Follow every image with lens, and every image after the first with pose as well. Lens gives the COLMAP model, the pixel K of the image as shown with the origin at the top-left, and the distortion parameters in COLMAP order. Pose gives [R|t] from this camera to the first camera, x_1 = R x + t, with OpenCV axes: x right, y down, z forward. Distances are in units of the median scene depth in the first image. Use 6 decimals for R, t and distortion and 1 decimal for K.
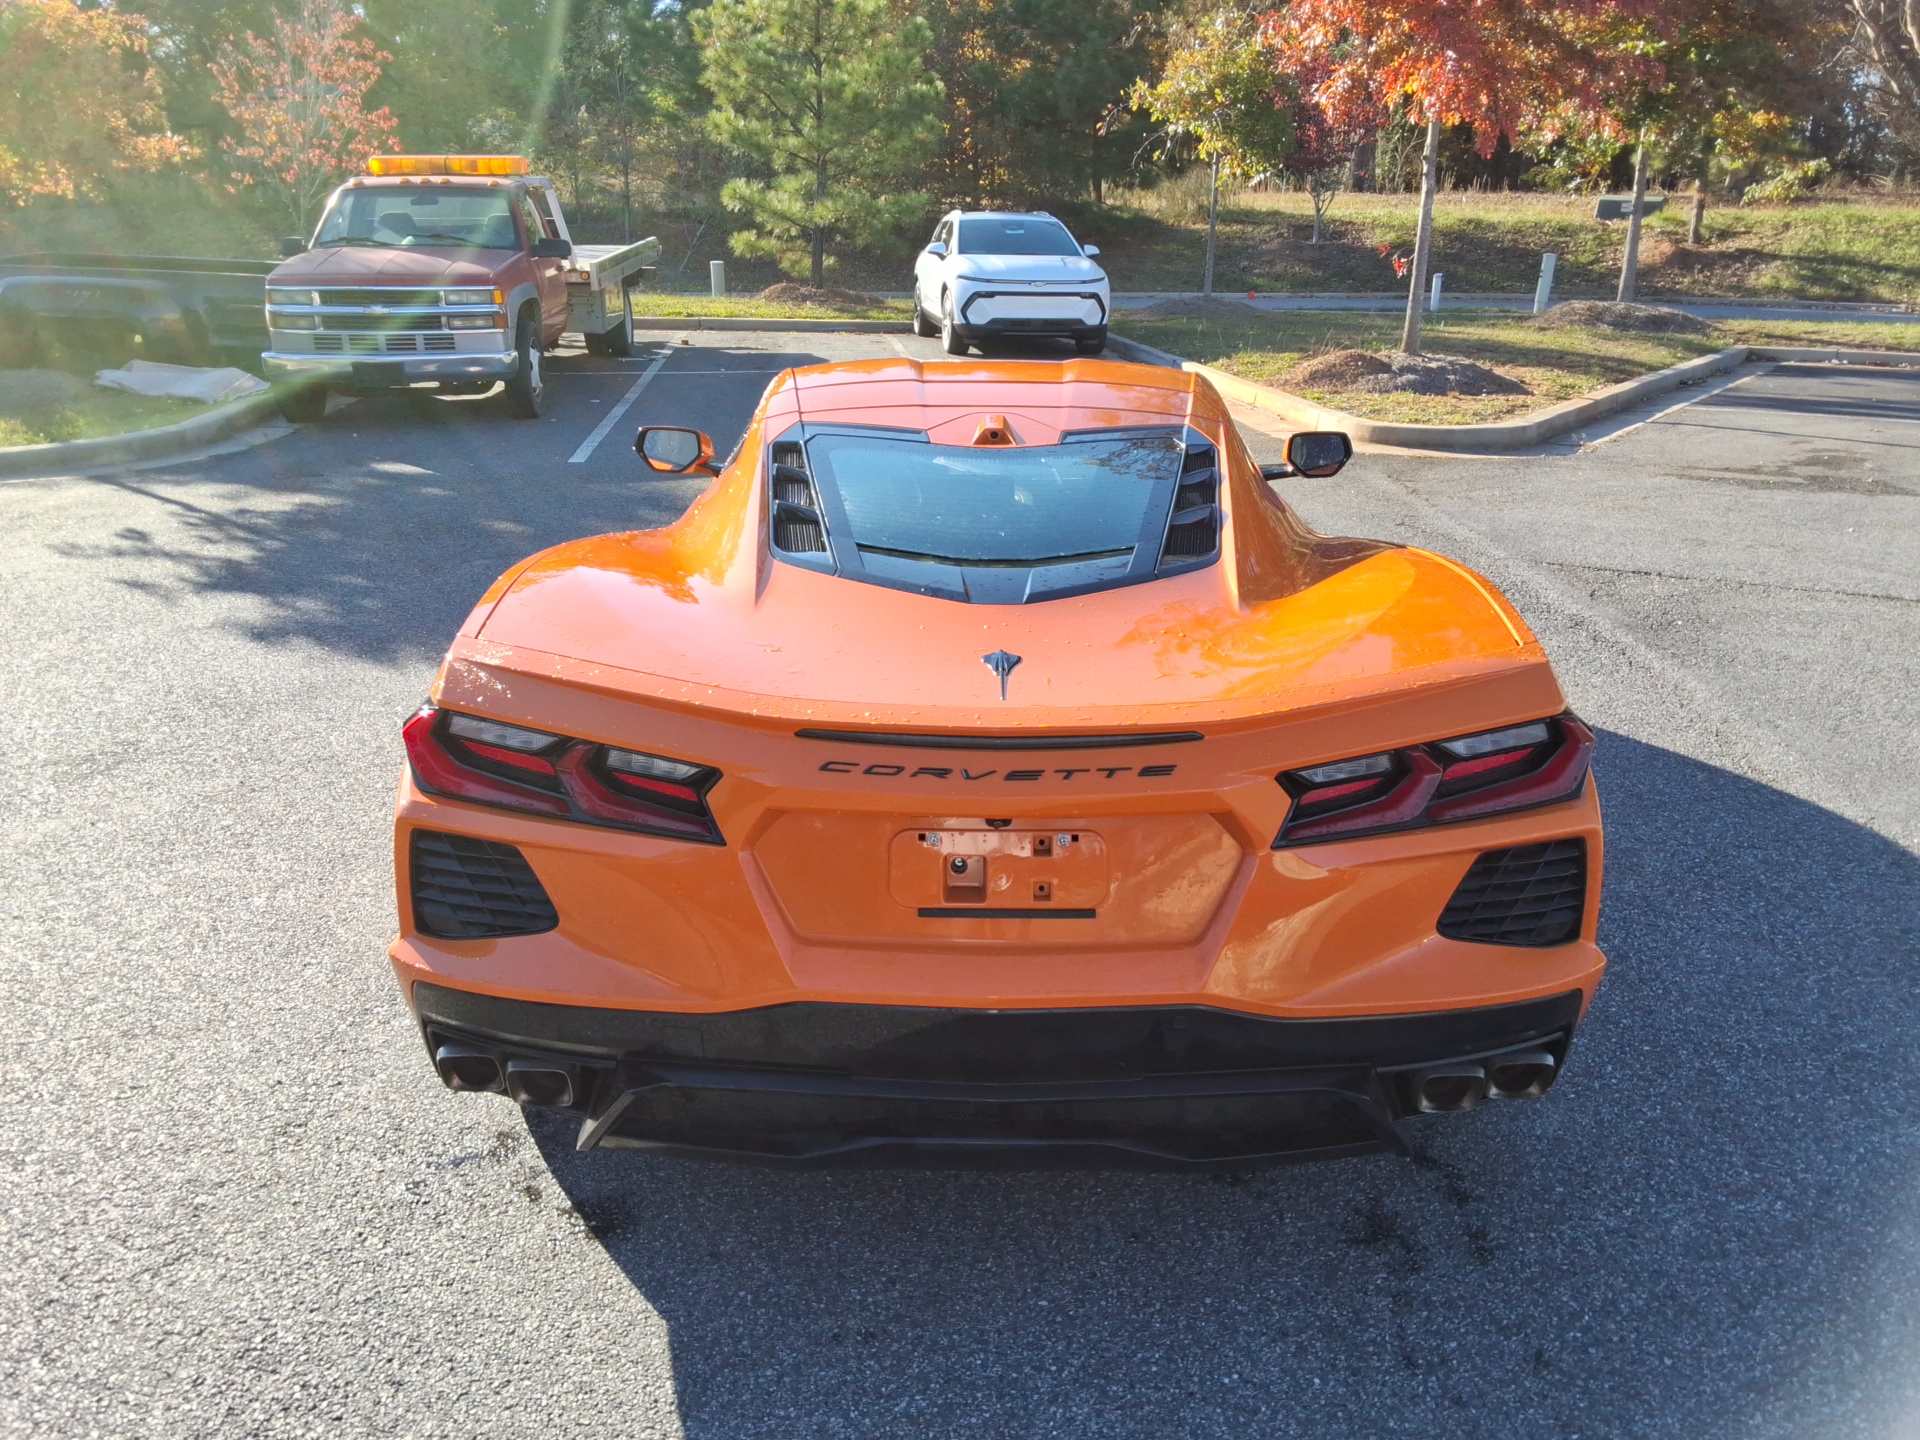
lens RADIAL K [[1541.7, 0, 974.8], [0, 1541.7, 693.3], [0, 0, 1]] dist [0.116975, -0.182930]
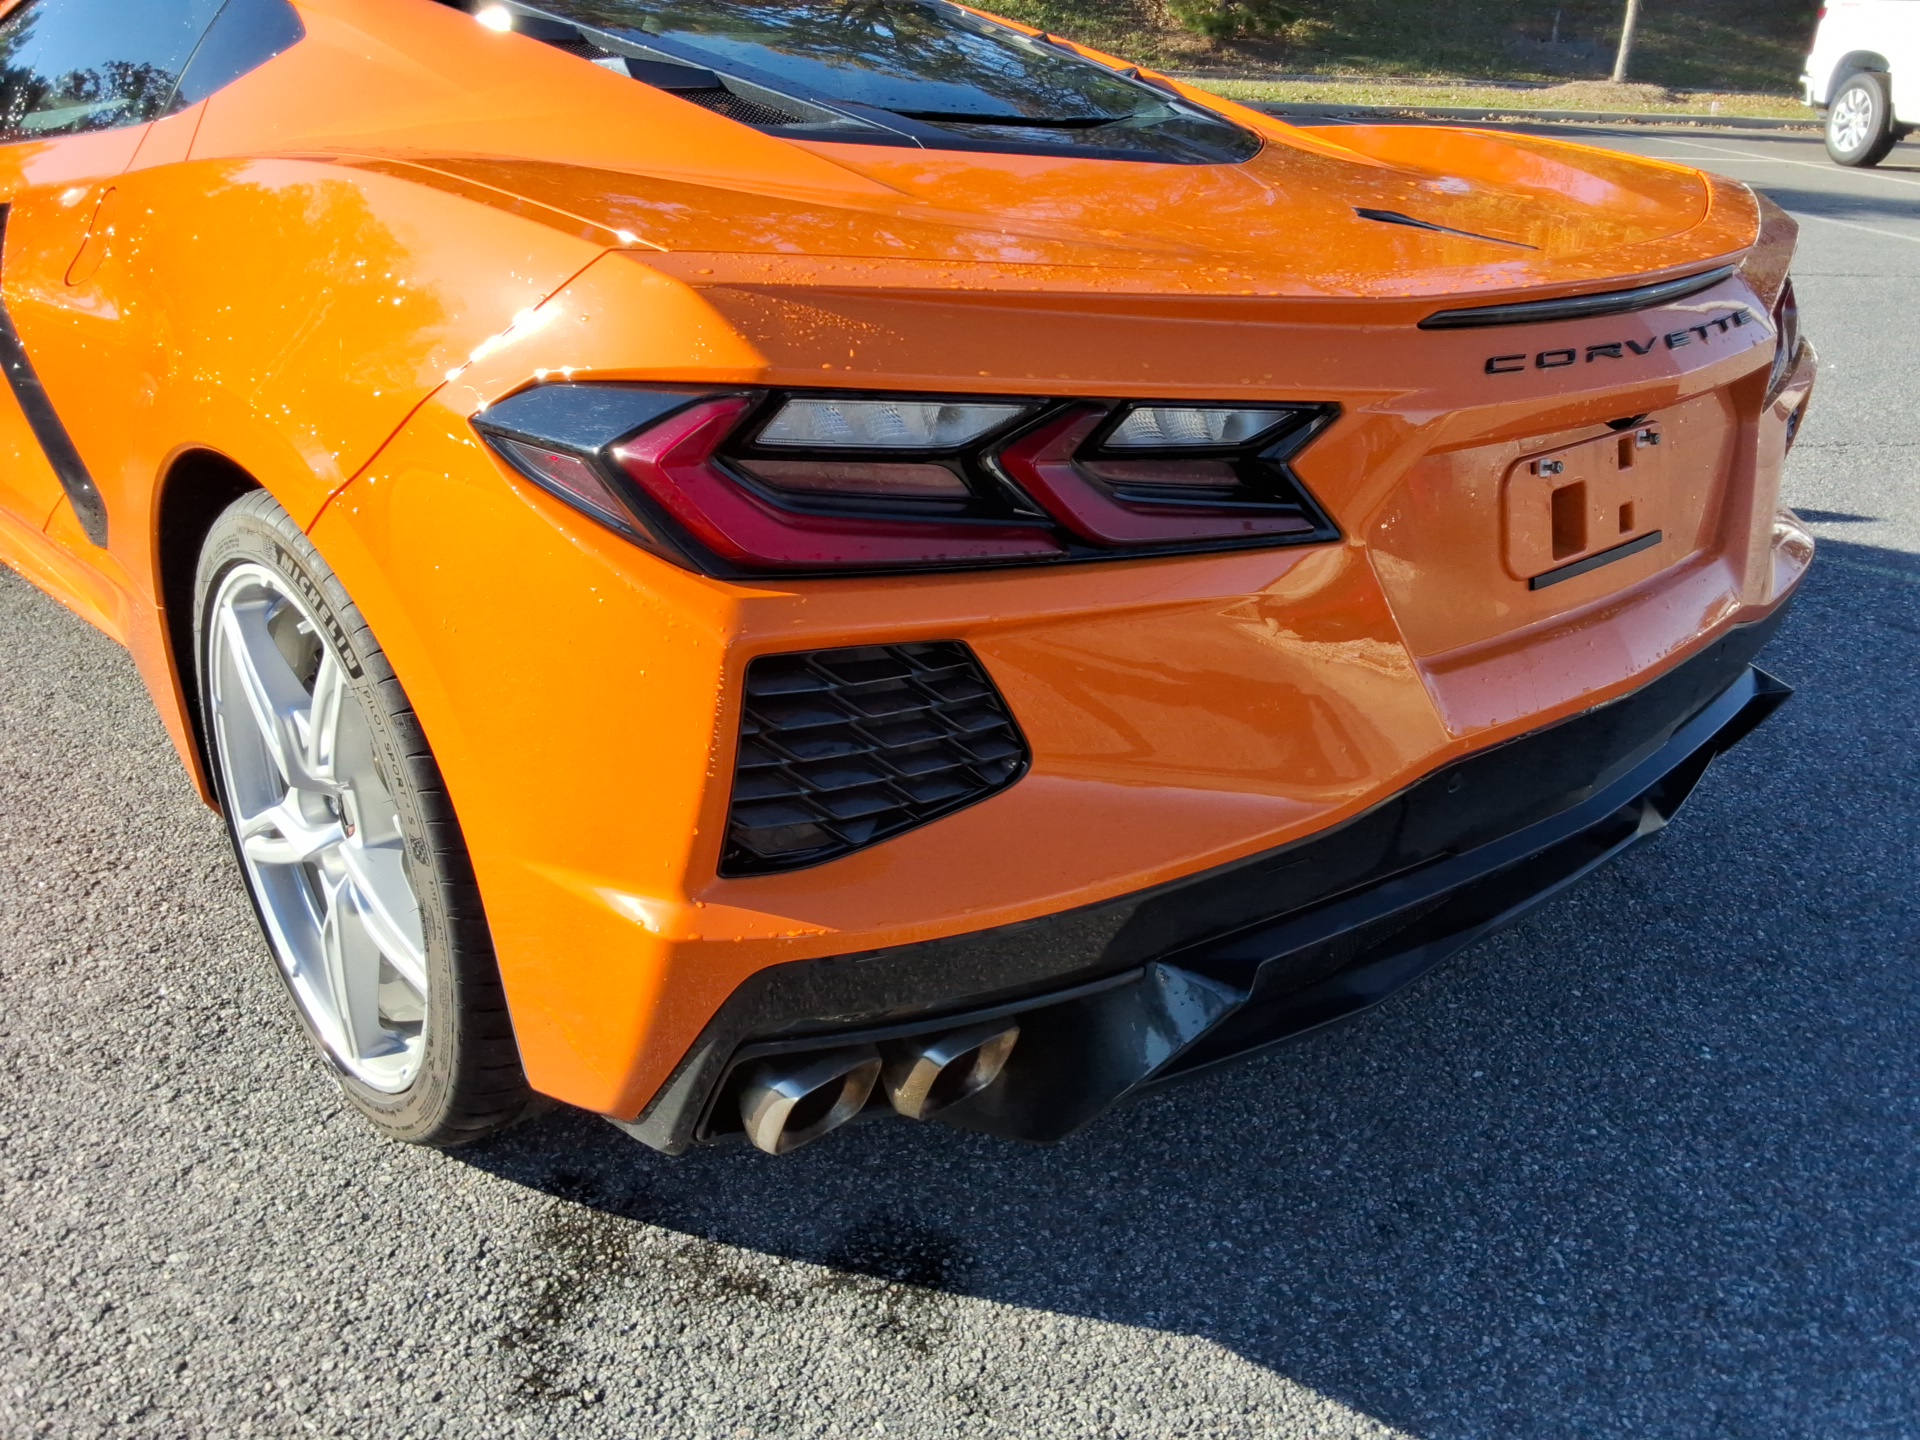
lens RADIAL K [[1541.7, 0, 974.8], [0, 1541.7, 693.3], [0, 0, 1]] dist [0.116975, -0.182930]
pose [[0.741563, -0.247696, 0.623483, -0.073363], [0.161612, 0.967933, 0.192319, 0.002356], [-0.651126, -0.041854, 0.757815, 0.074123]]
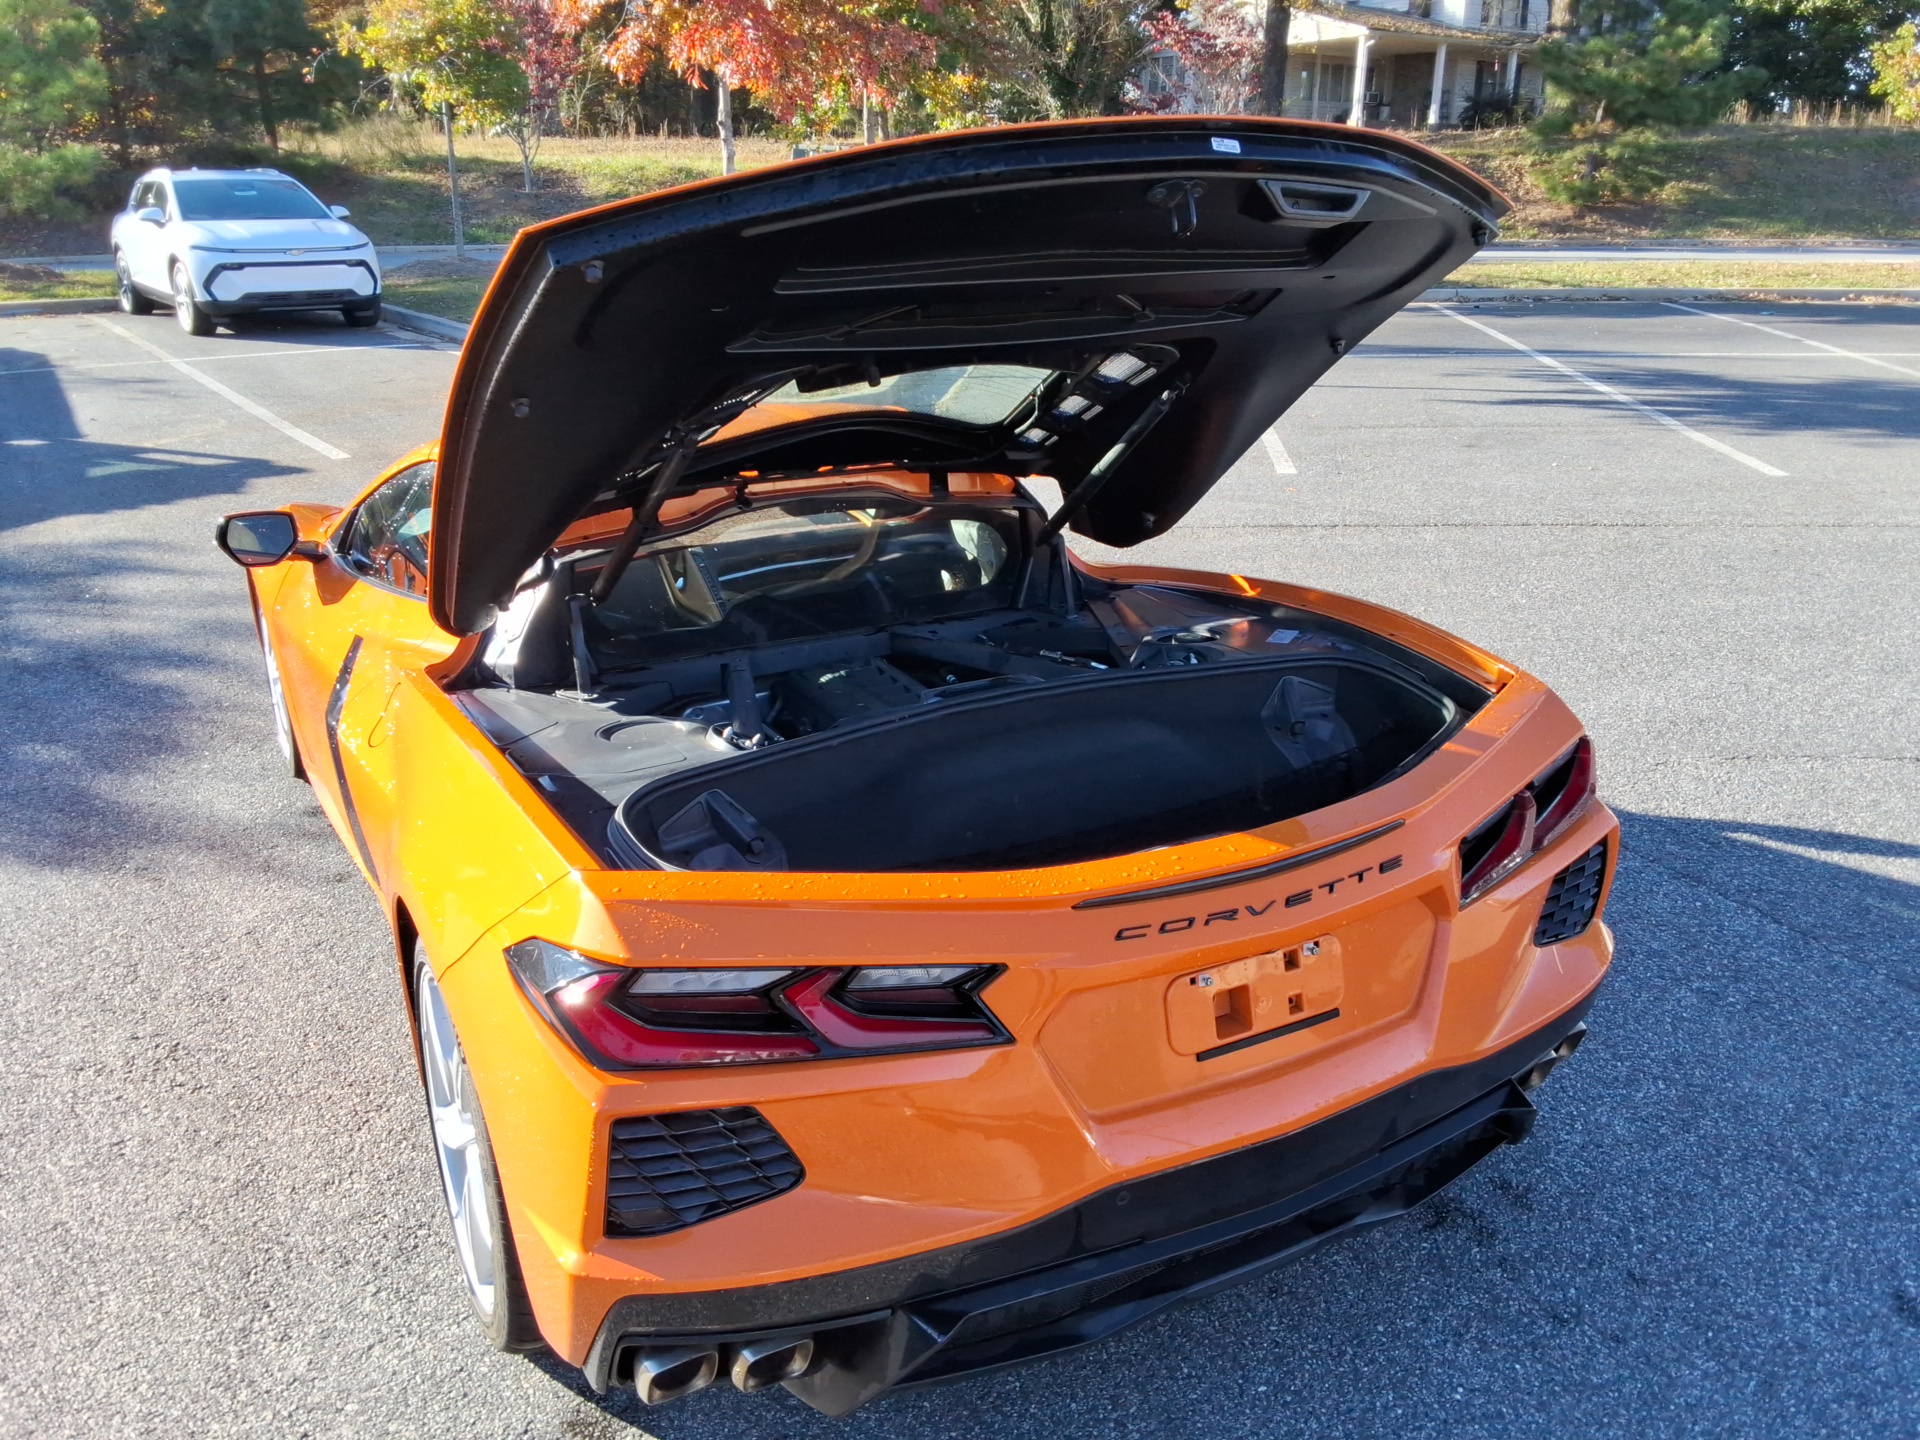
lens RADIAL K [[1541.7, 0, 974.8], [0, 1541.7, 693.3], [0, 0, 1]] dist [0.116975, -0.182930]
pose [[0.875274, -0.166637, 0.454013, -0.064608], [0.150186, 0.986006, 0.072358, -0.020086], [-0.459717, 0.004853, 0.888052, 0.022486]]
